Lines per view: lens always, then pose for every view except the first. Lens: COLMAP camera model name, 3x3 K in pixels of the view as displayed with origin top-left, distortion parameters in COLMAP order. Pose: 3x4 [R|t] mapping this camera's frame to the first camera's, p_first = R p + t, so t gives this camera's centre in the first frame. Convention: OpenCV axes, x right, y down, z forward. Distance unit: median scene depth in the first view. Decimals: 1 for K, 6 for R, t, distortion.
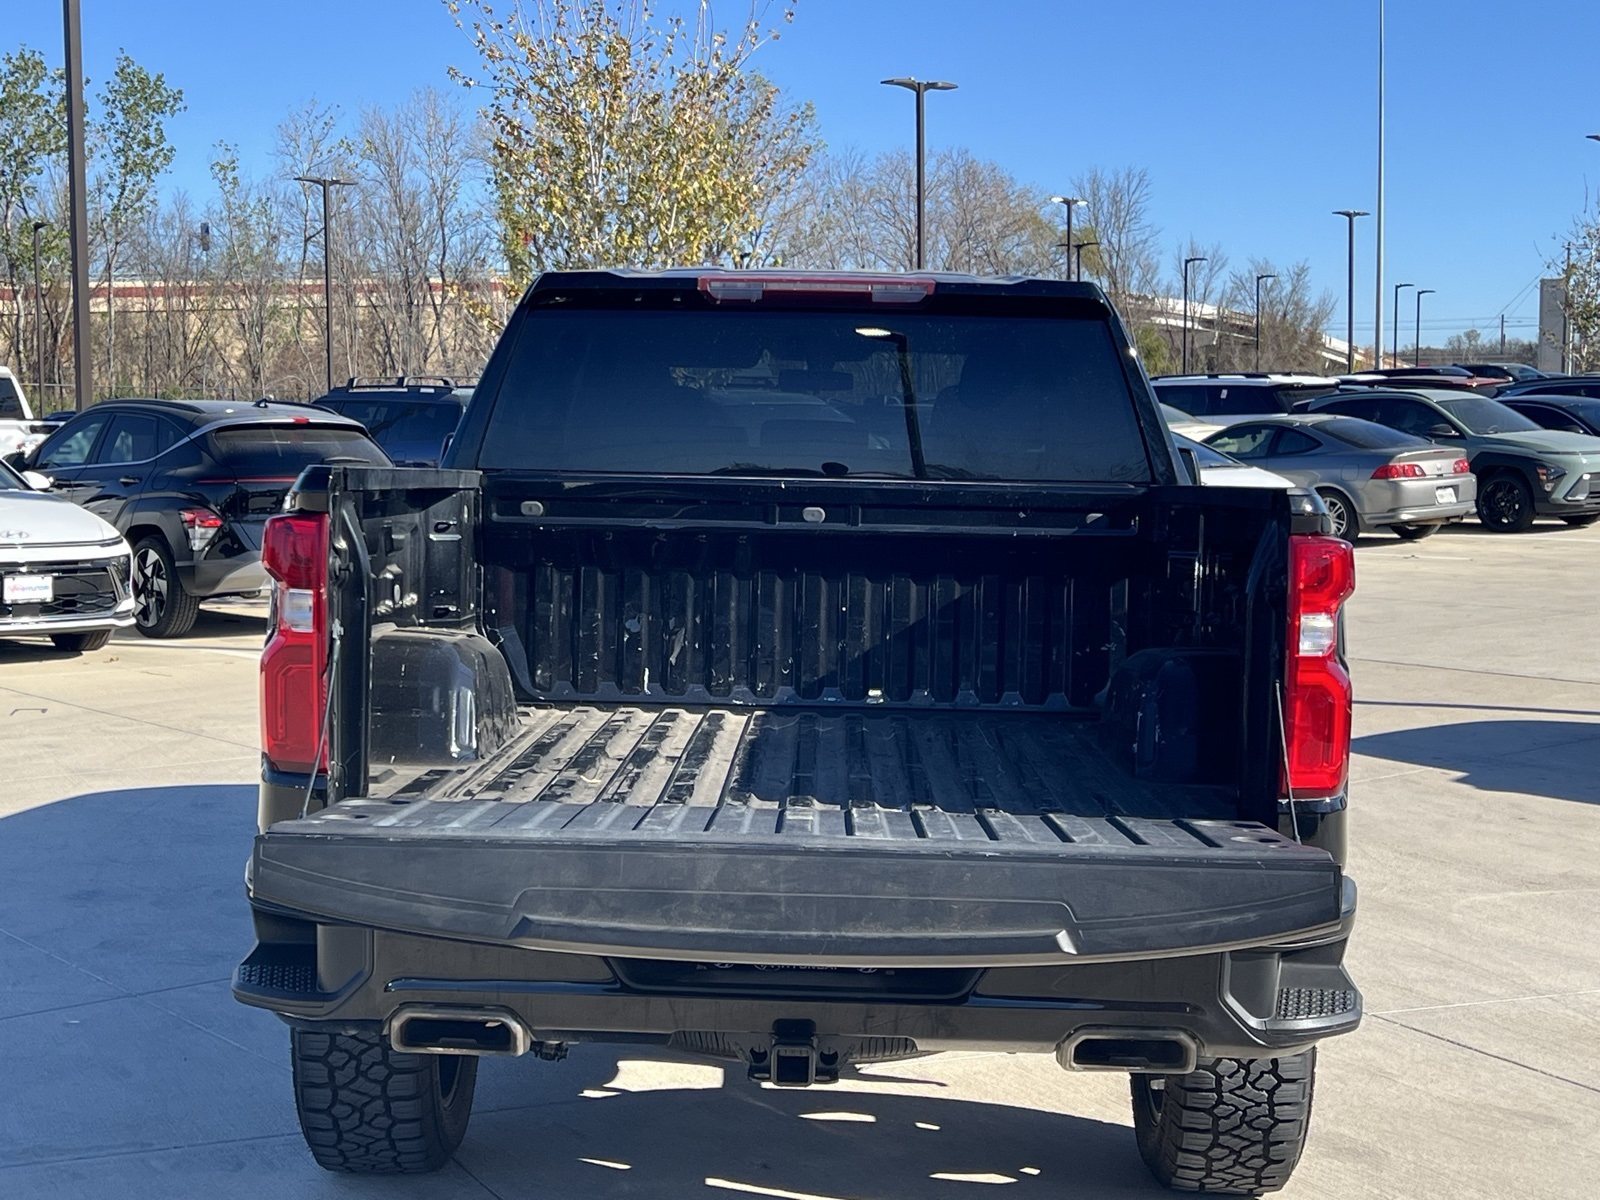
lens RADIAL K [[2470.2, 0, 775.8], [0, 2470.2, 590.3], [0, 0, 1]] dist [0.105053, 0.000000]
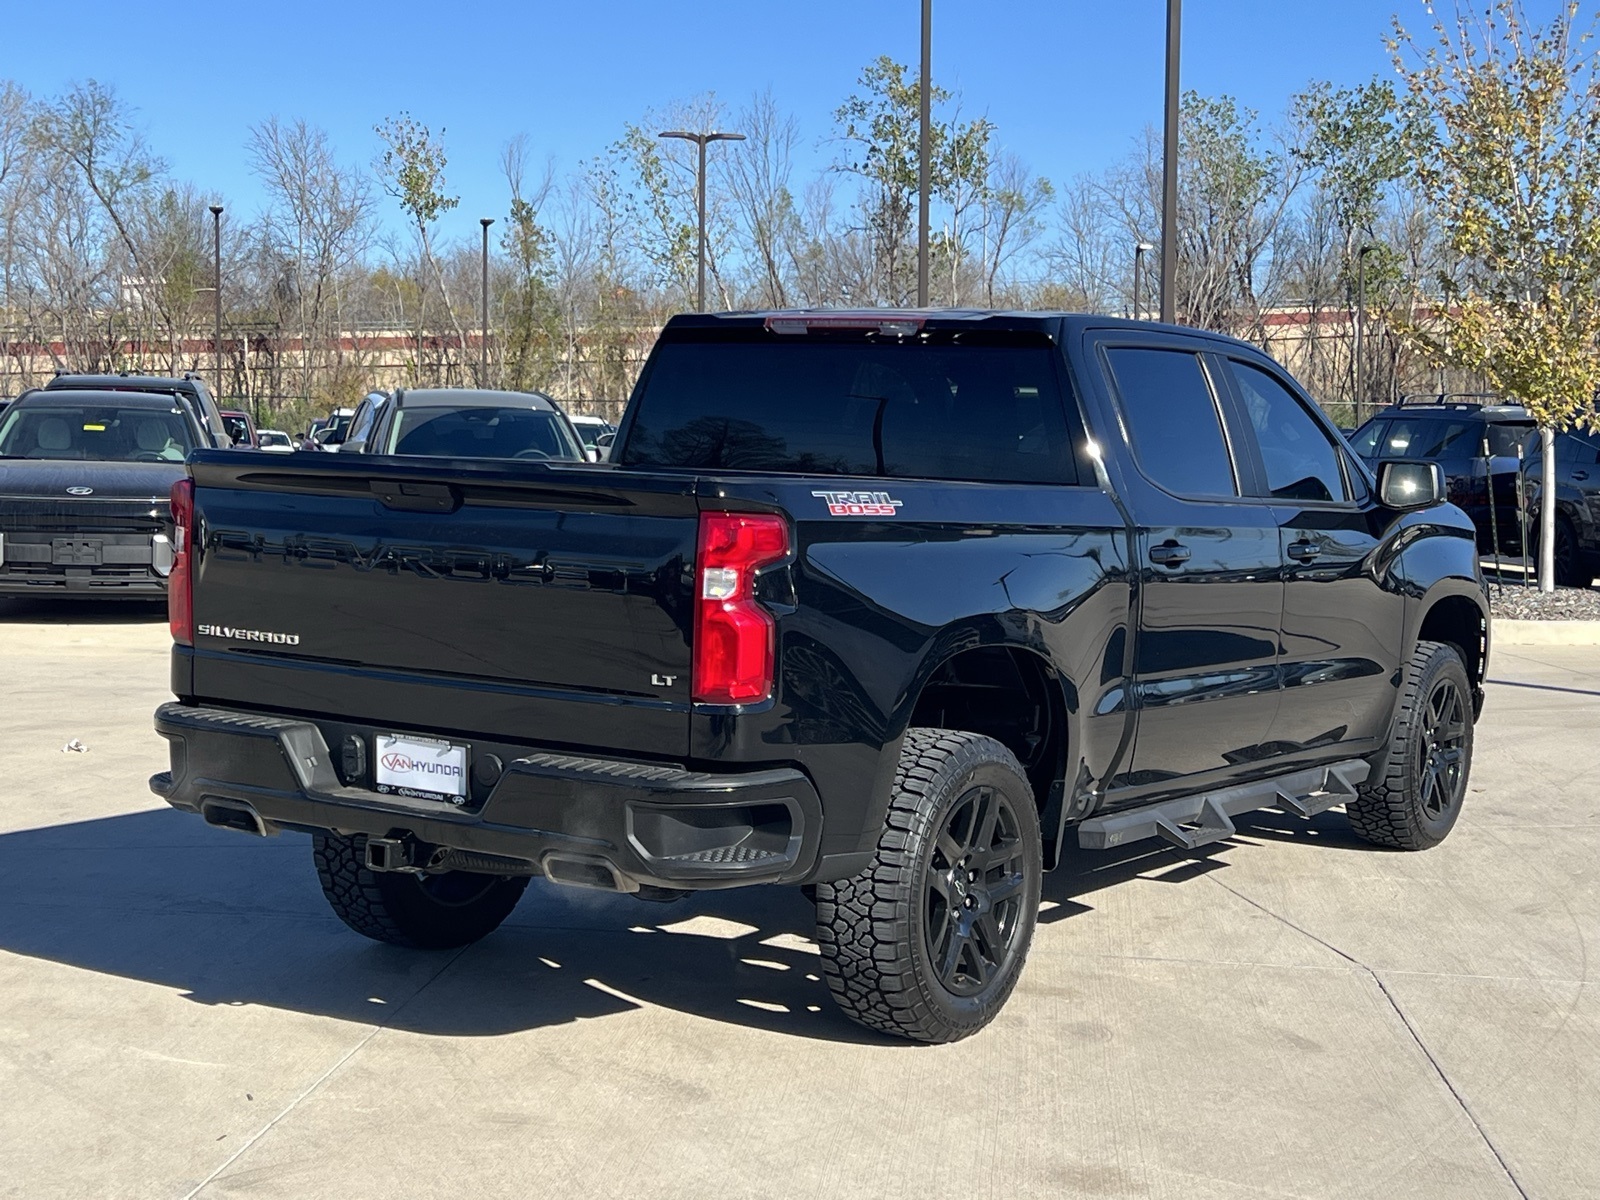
lens RADIAL K [[2470.2, 0, 808.9], [0, 2470.2, 598.9], [0, 0, 1]] dist [0.105053, 0.000000]
pose [[0.860360, 0.048318, -0.507391, 0.239964], [-0.050299, 0.998686, 0.009815, 0.002556], [0.507199, 0.017077, 0.861660, -0.037419]]
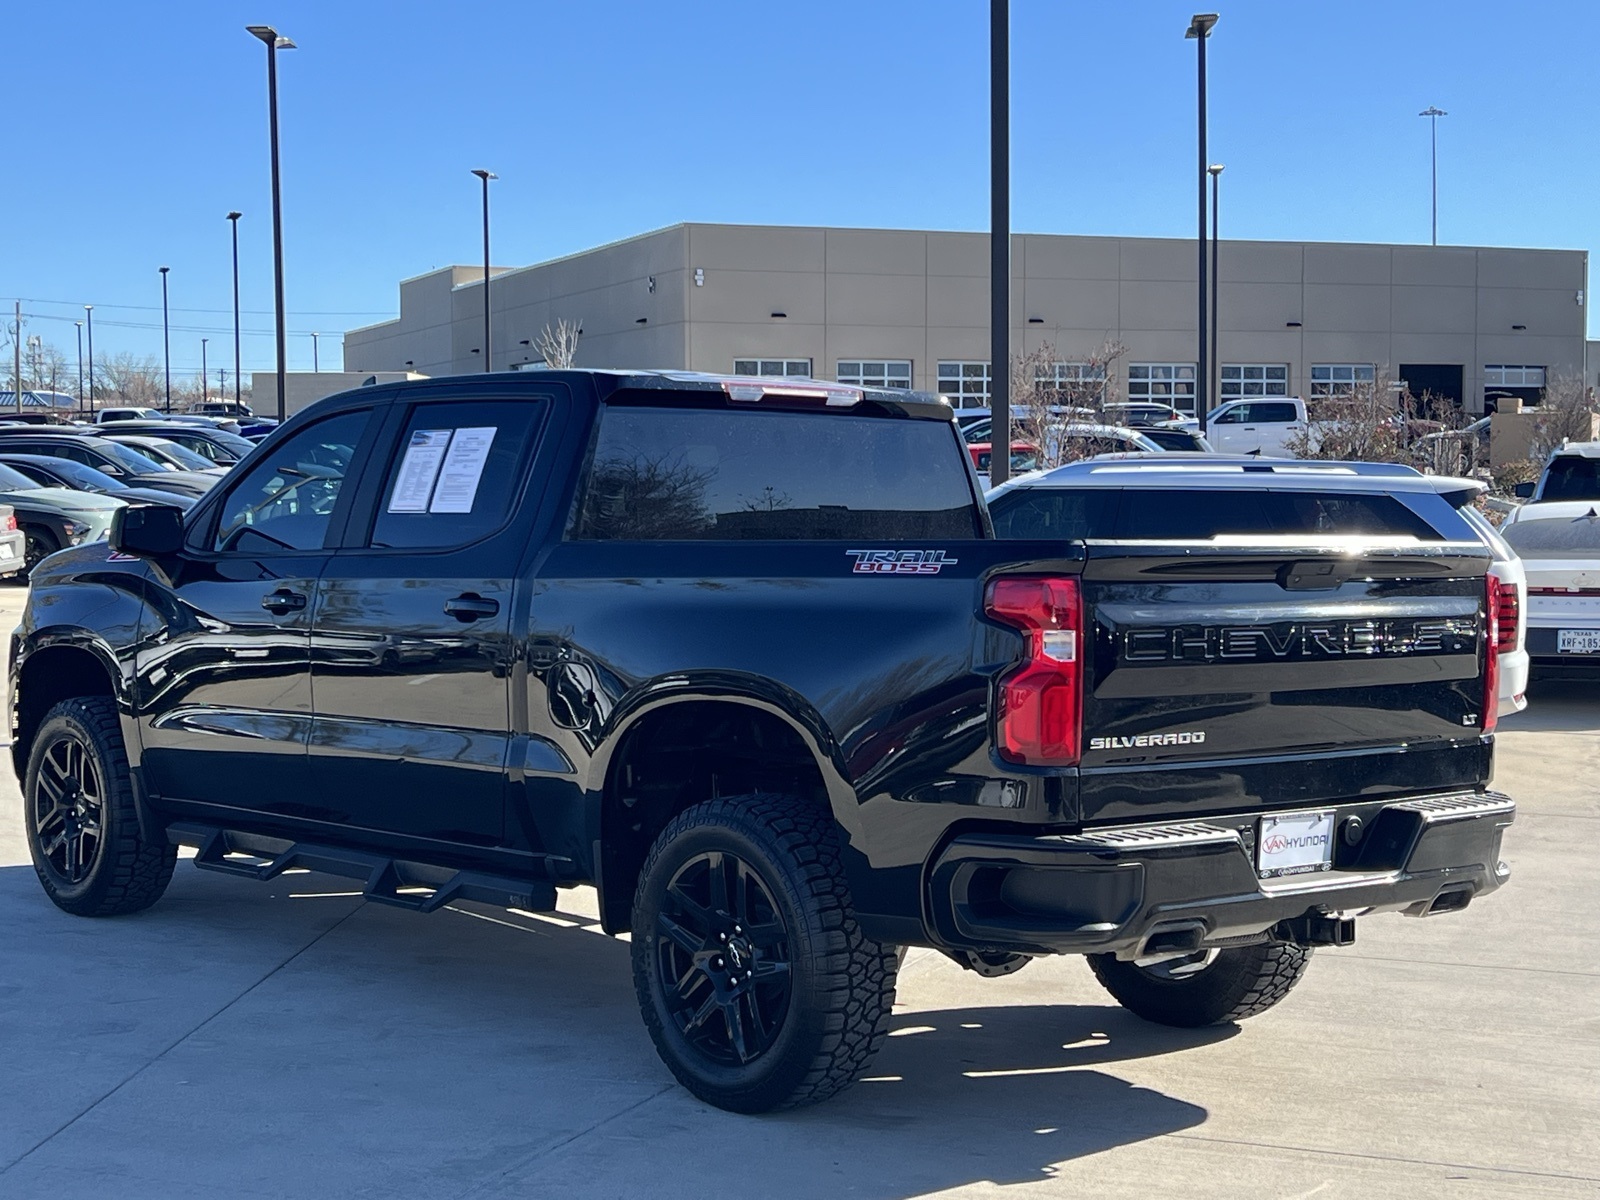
lens RADIAL K [[2470.2, 0, 783.1], [0, 2470.2, 602.4], [0, 0, 1]] dist [0.105053, 0.000000]
pose [[0.740580, -0.031355, 0.671236, -0.308709], [0.041914, 0.999121, 0.000427, -0.005727], [-0.670660, 0.027818, 0.741244, 0.025215]]
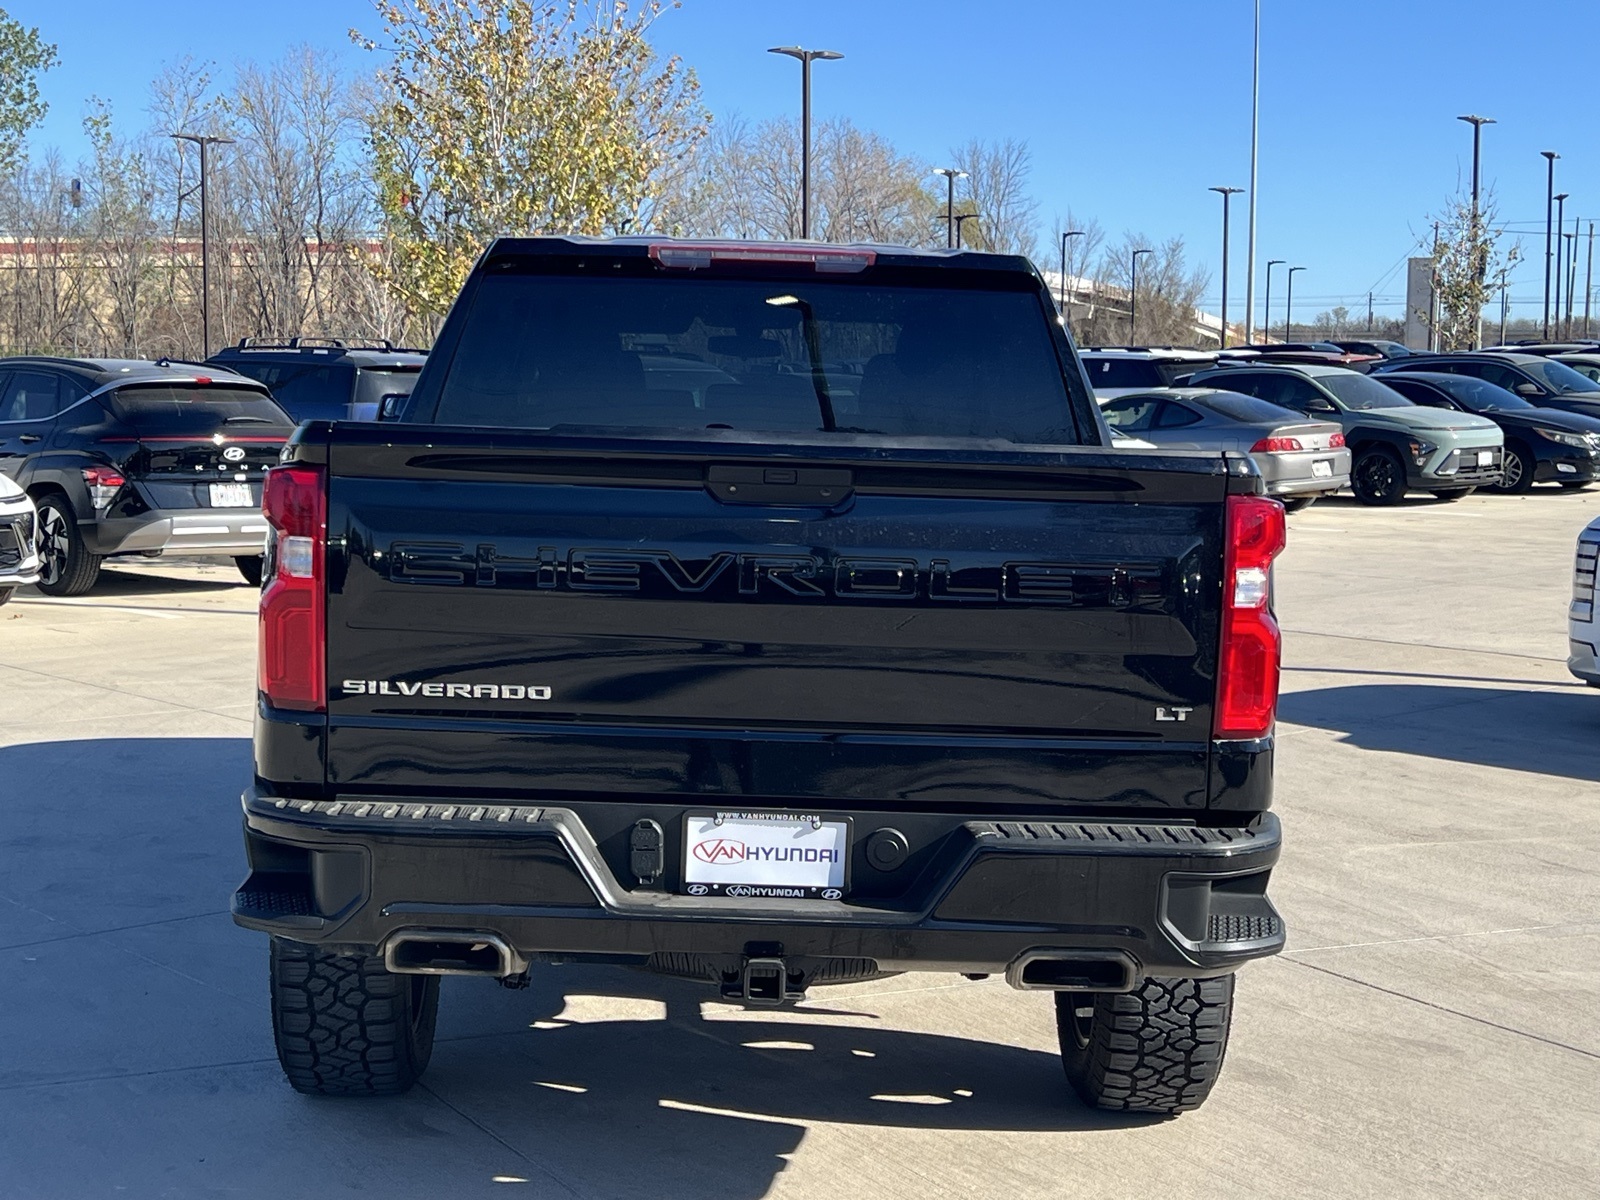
lens RADIAL K [[2470.2, 0, 767.7], [0, 2470.2, 601.1], [0, 0, 1]] dist [0.105053, 0.000000]
pose [[0.998845, 0.008217, 0.047351, -0.010782], [-0.009026, 0.999817, 0.016881, 0.001895], [-0.047204, -0.017289, 0.998736, -0.016905]]
